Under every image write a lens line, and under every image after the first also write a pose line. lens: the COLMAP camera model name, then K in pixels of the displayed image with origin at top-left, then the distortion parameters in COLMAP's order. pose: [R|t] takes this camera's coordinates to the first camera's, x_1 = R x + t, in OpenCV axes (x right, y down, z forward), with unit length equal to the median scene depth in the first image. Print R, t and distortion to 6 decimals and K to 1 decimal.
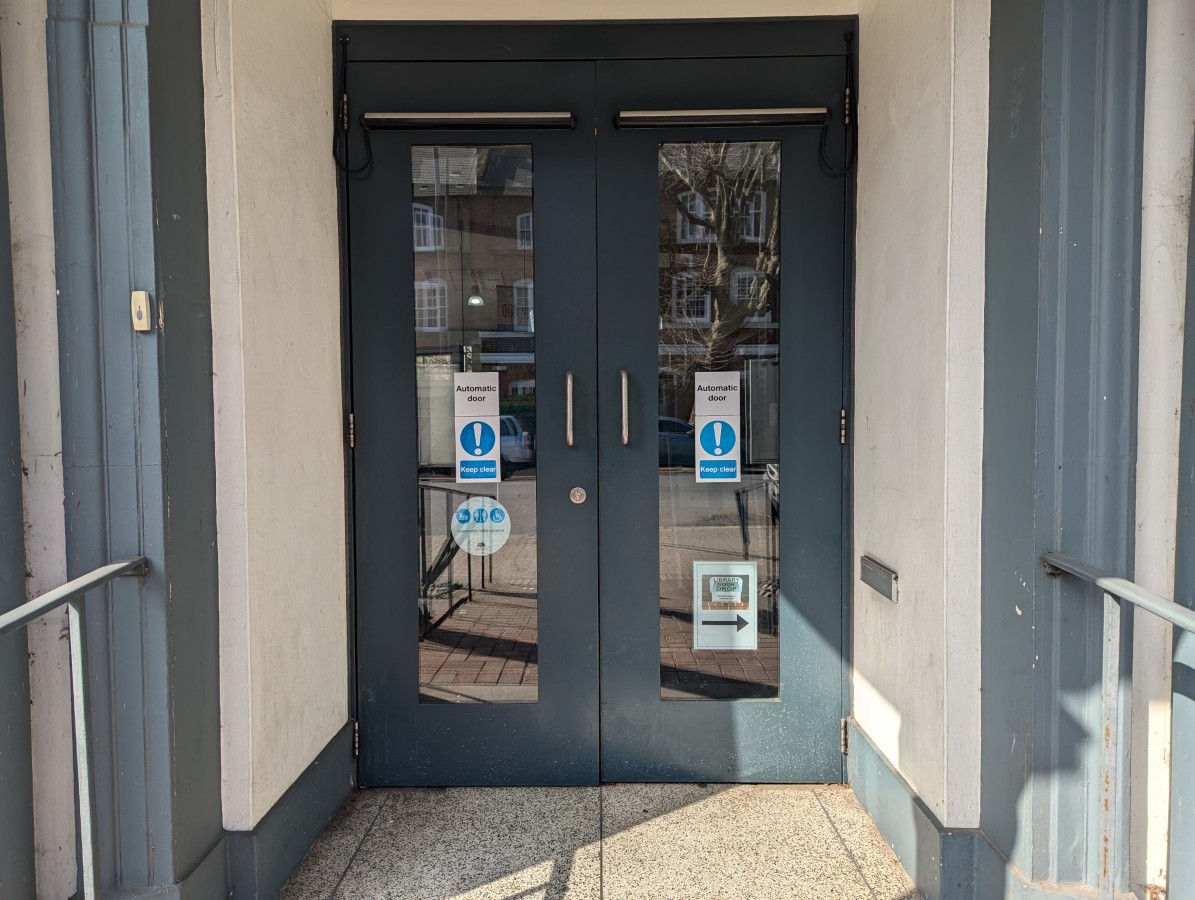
lens RADIAL K [[834.9, 0, 597.5], [0, 834.9, 450.0], [0, 0, 1]] dist [0.058292, -0.055114]
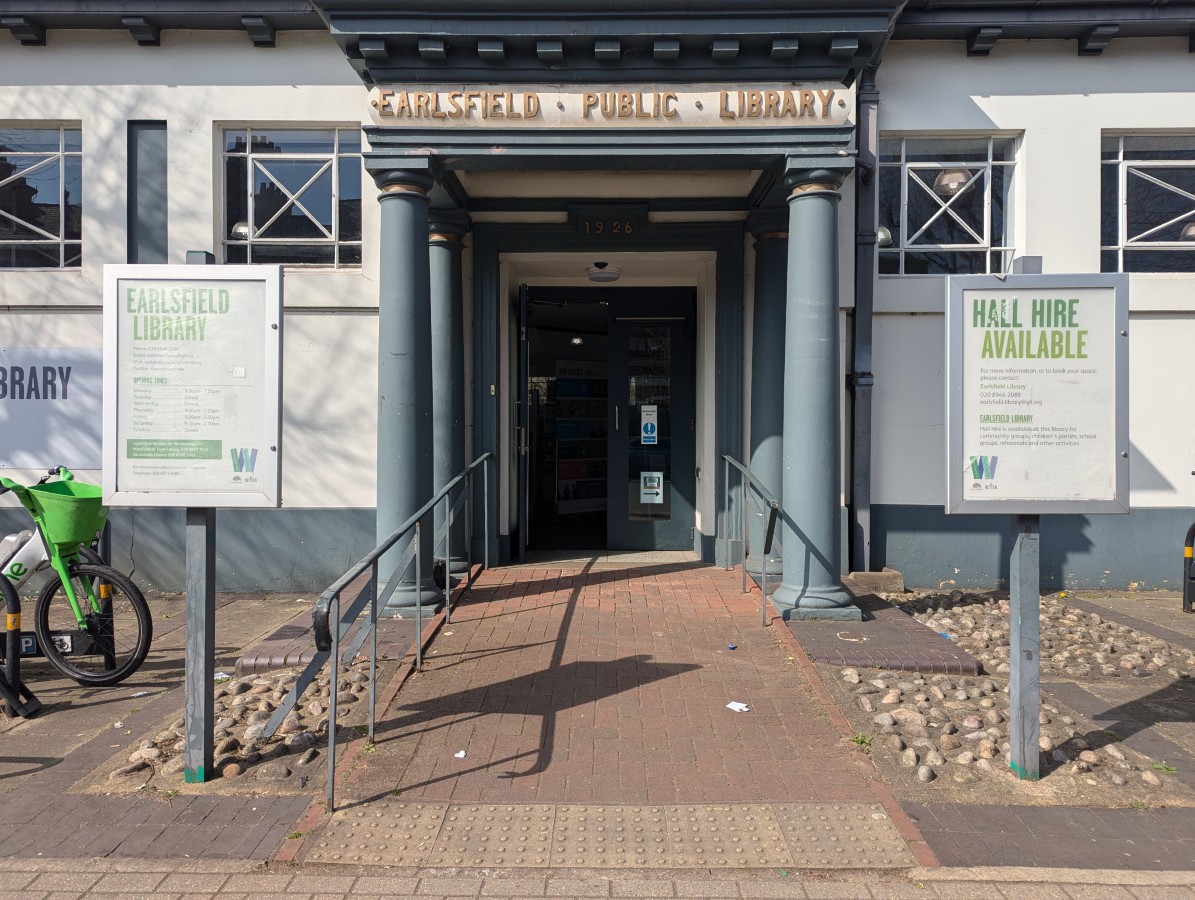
lens RADIAL K [[834.9, 0, 597.5], [0, 834.9, 450.0], [0, 0, 1]] dist [0.058292, -0.055114]
pose [[0.999937, 0.007674, -0.008219, -0.009063], [-0.007933, 0.999458, -0.031944, 0.151306], [0.007970, 0.032007, 0.999456, -1.849966]]
